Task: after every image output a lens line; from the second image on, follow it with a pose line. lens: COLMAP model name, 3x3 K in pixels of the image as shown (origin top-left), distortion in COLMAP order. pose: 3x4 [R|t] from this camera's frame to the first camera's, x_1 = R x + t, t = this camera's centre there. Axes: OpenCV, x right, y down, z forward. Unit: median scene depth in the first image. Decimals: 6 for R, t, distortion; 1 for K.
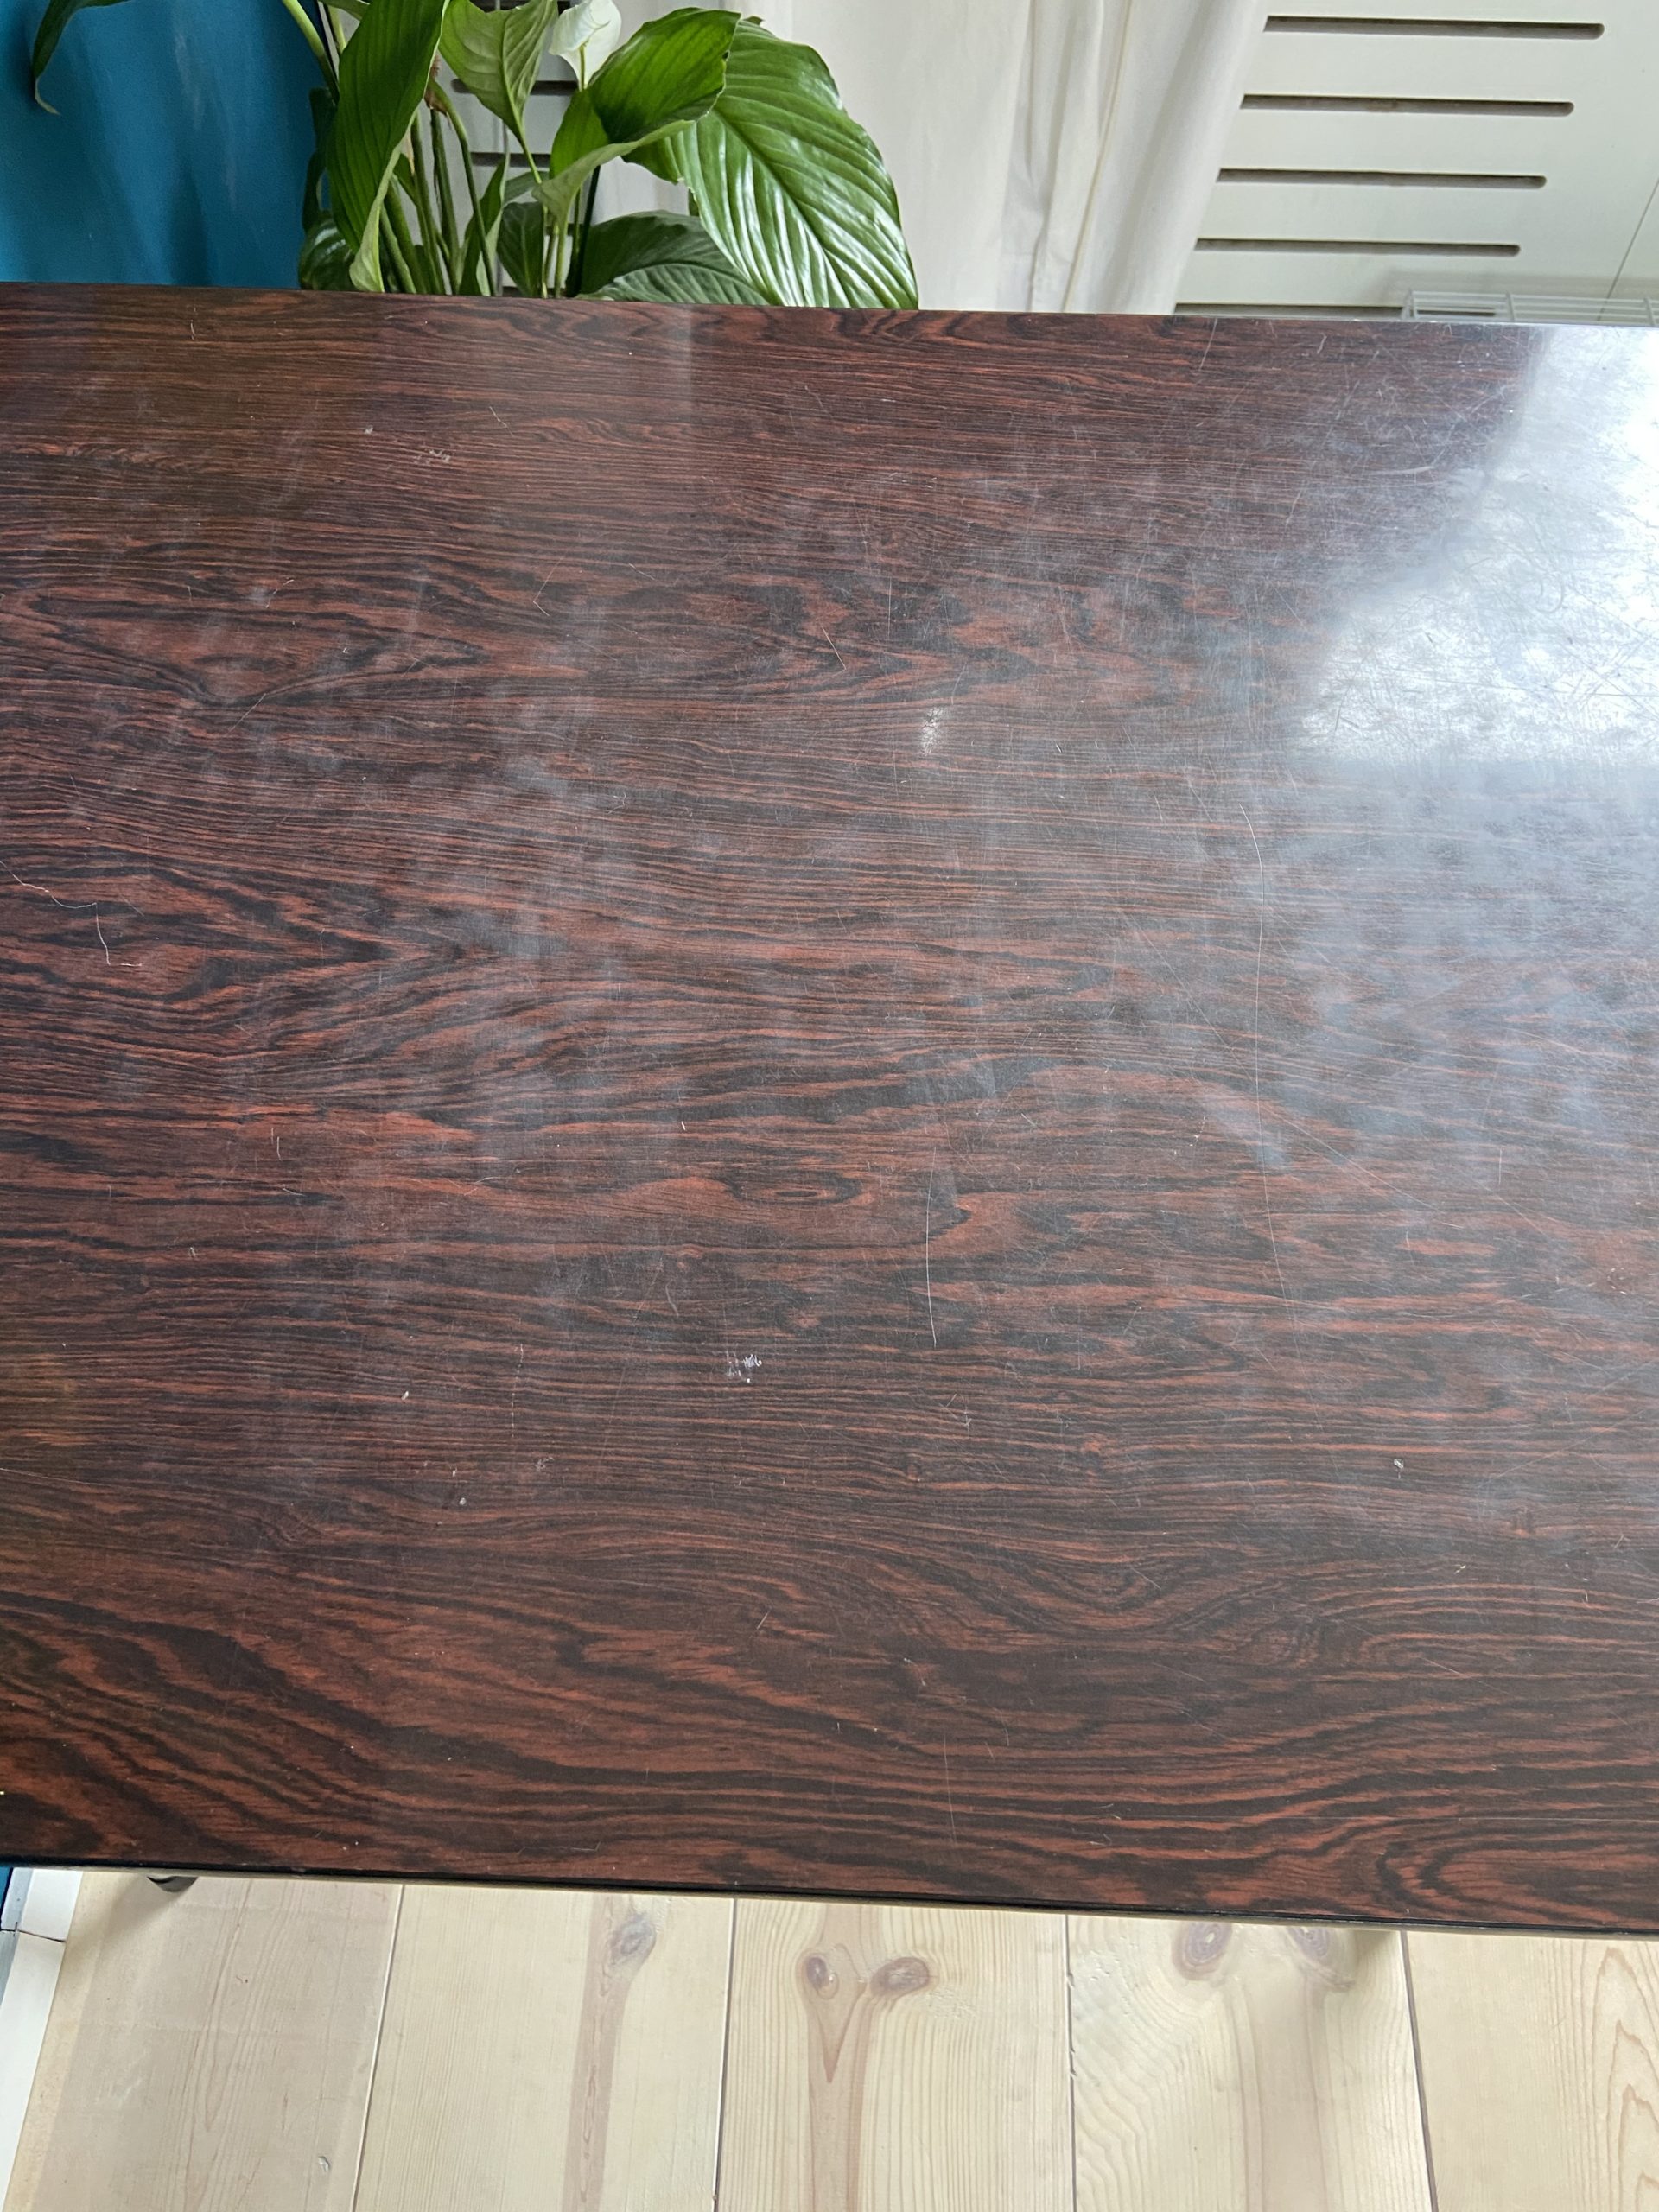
lens RADIAL K [[1654.8, 0, 829.5], [0, 1654.8, 1106.0], [0, 0, 1]] dist [0.118589, -0.159980]
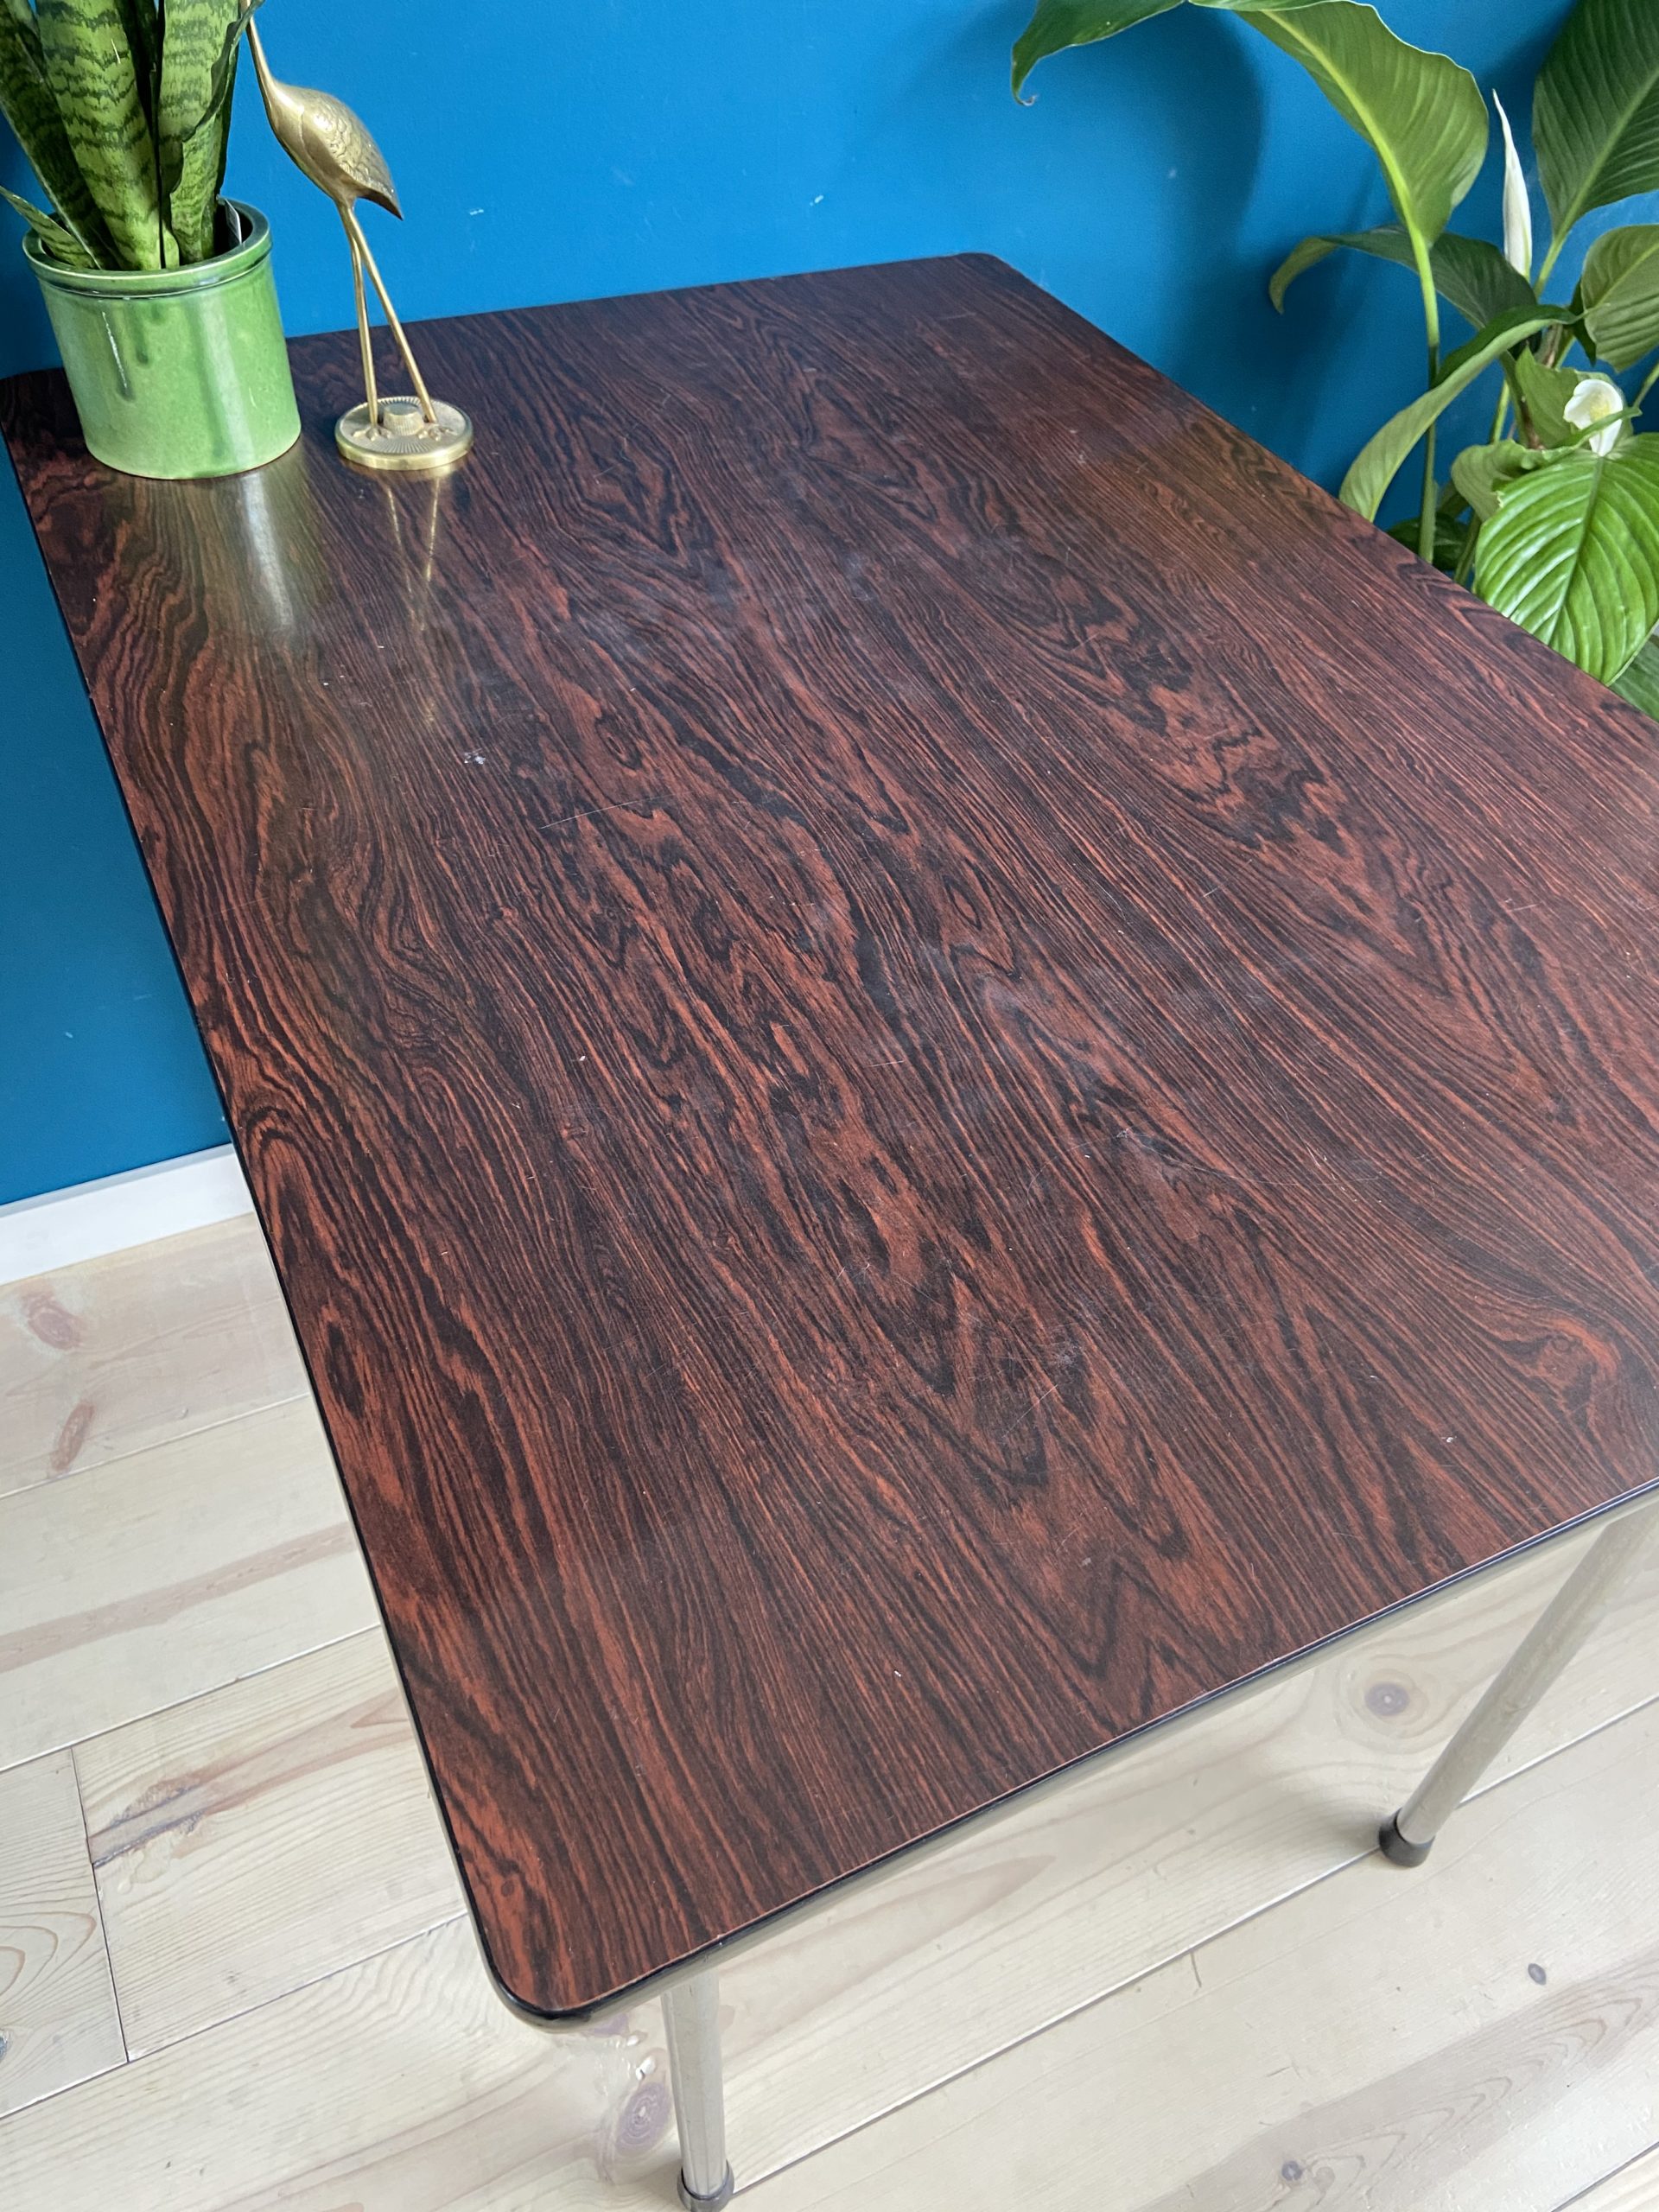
lens RADIAL K [[1654.8, 0, 829.5], [0, 1654.8, 1106.0], [0, 0, 1]] dist [0.118589, -0.159980]
pose [[0.469249, 0.646377, -0.601666, 1.135101], [-0.781496, 0.621220, 0.057883, 0.020409], [0.411181, 0.443038, 0.796648, 0.106791]]
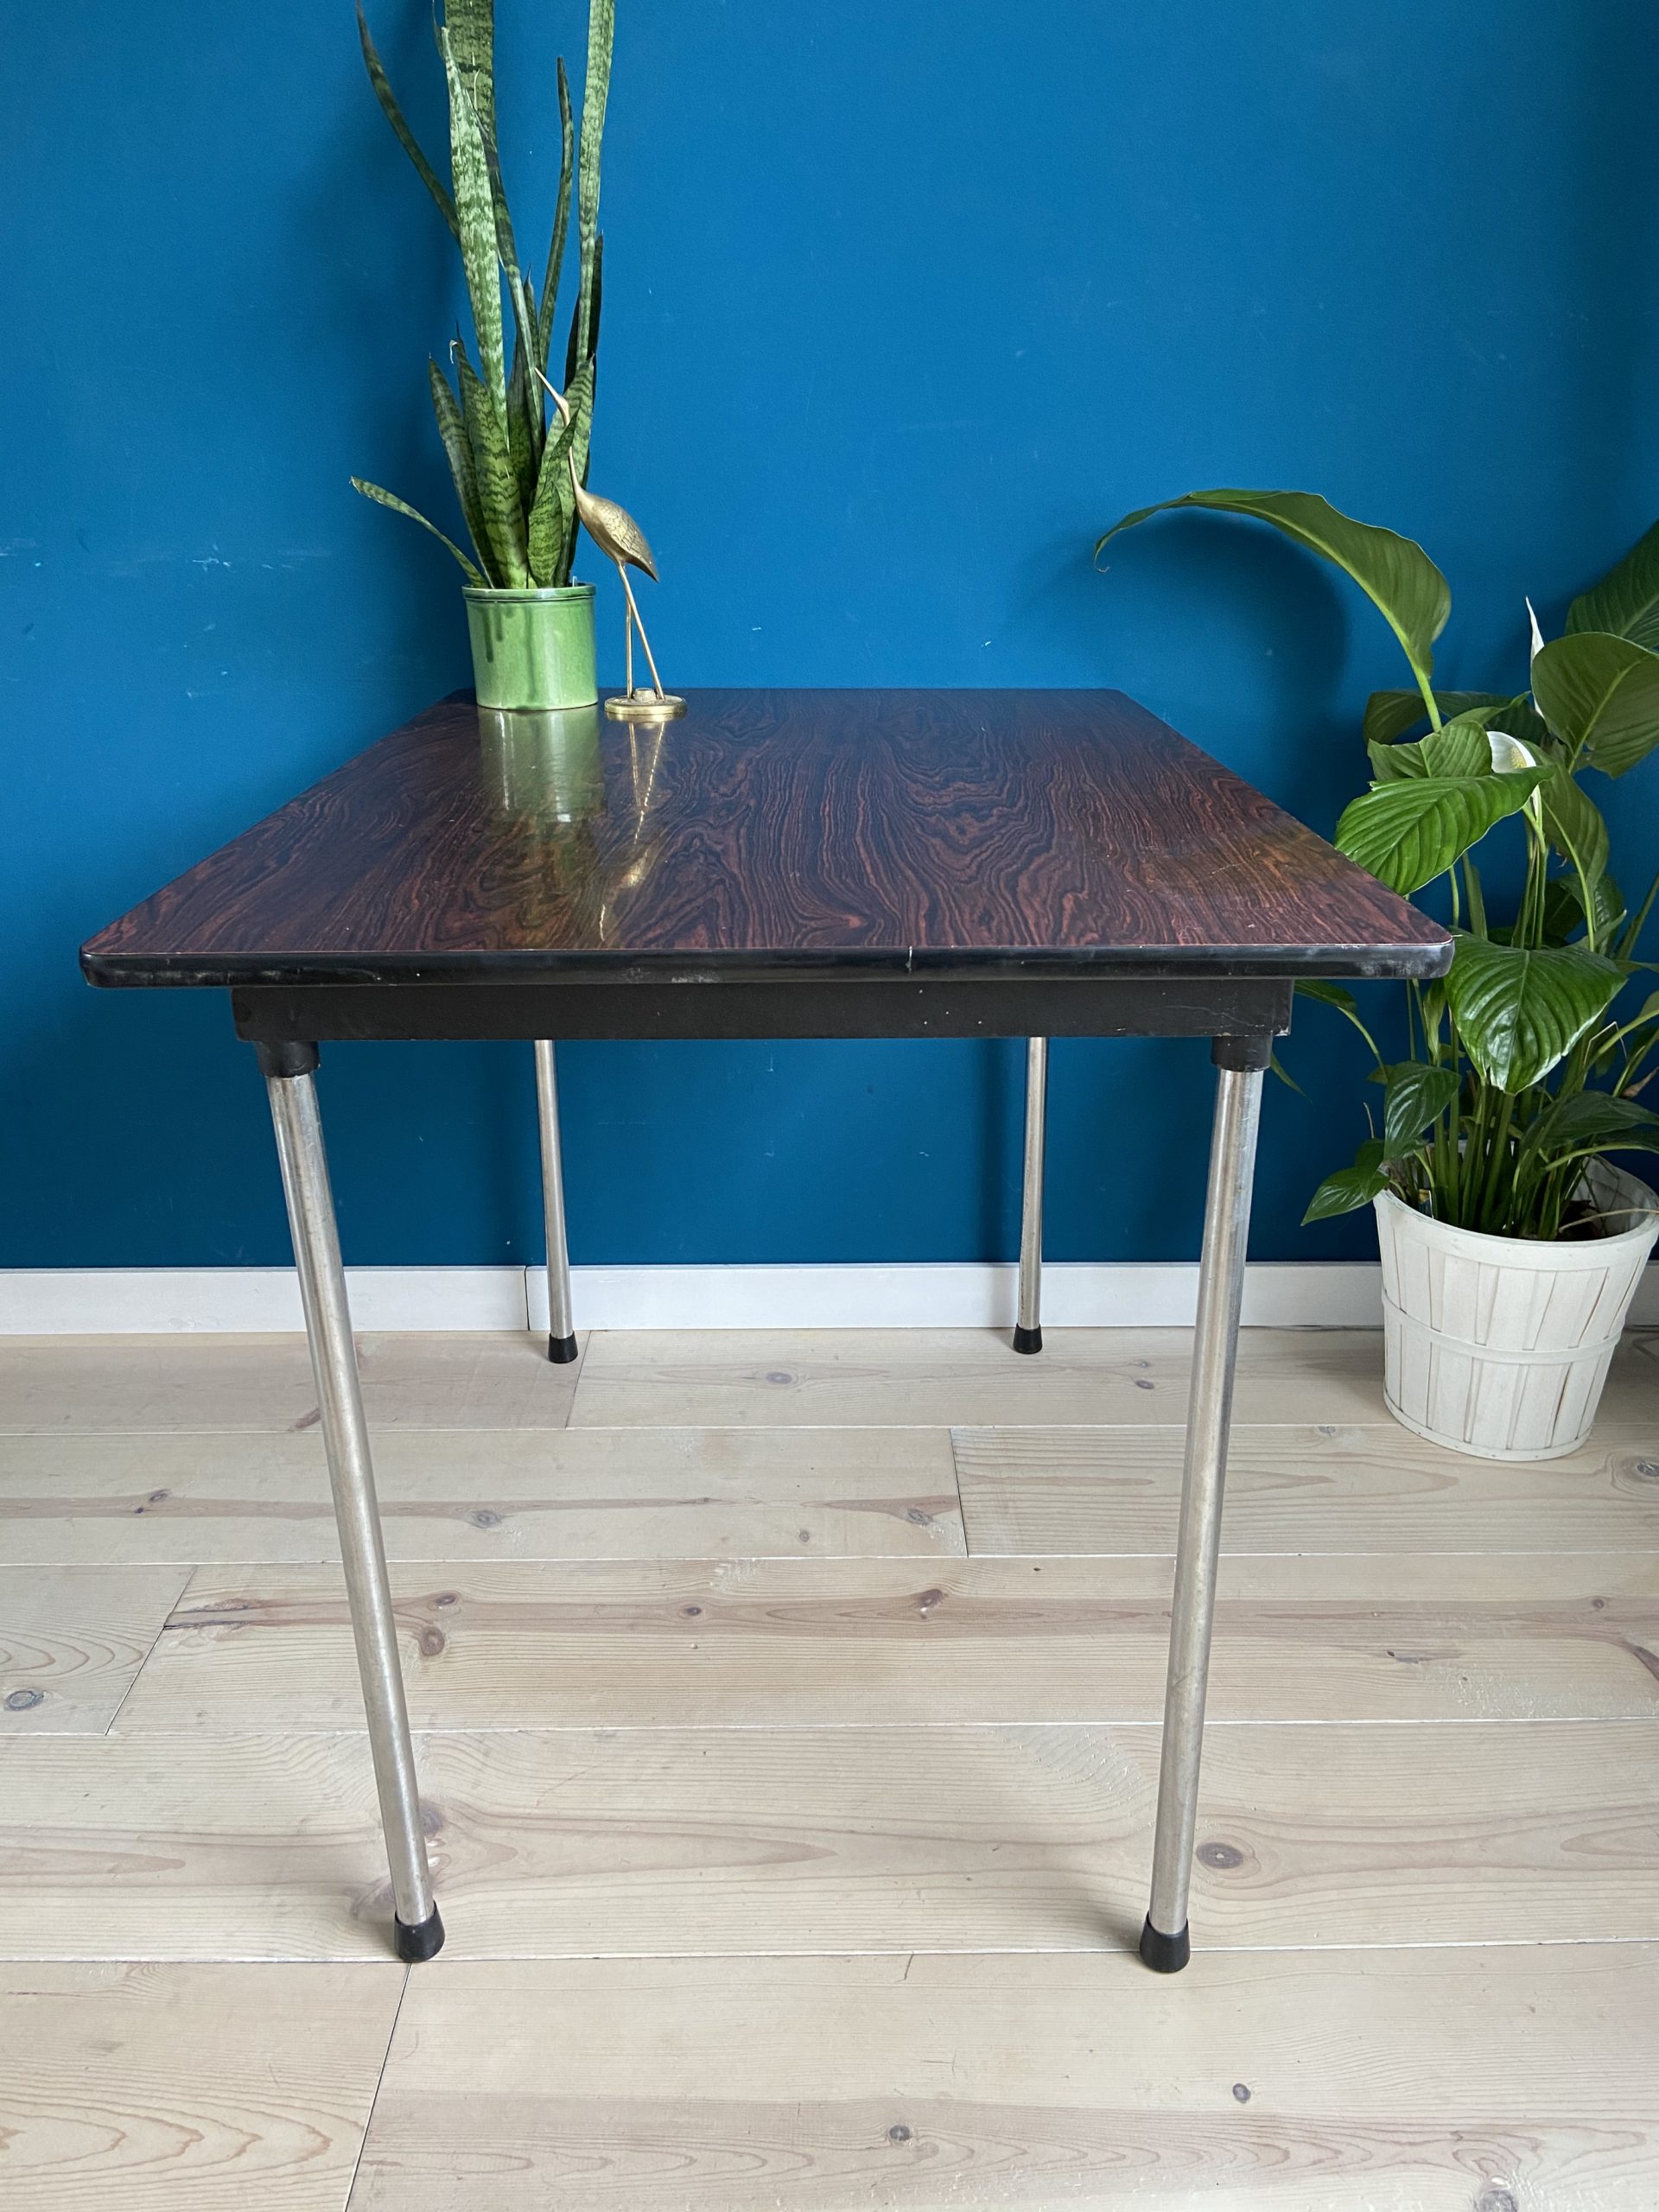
lens RADIAL K [[1654.8, 0, 829.5], [0, 1654.8, 1106.0], [0, 0, 1]] dist [0.118589, -0.159980]
pose [[0.053859, 0.359668, -0.931525, 2.511139], [-0.859276, 0.491910, 0.140248, -0.341613], [0.508670, 0.792883, 0.335547, 0.831464]]
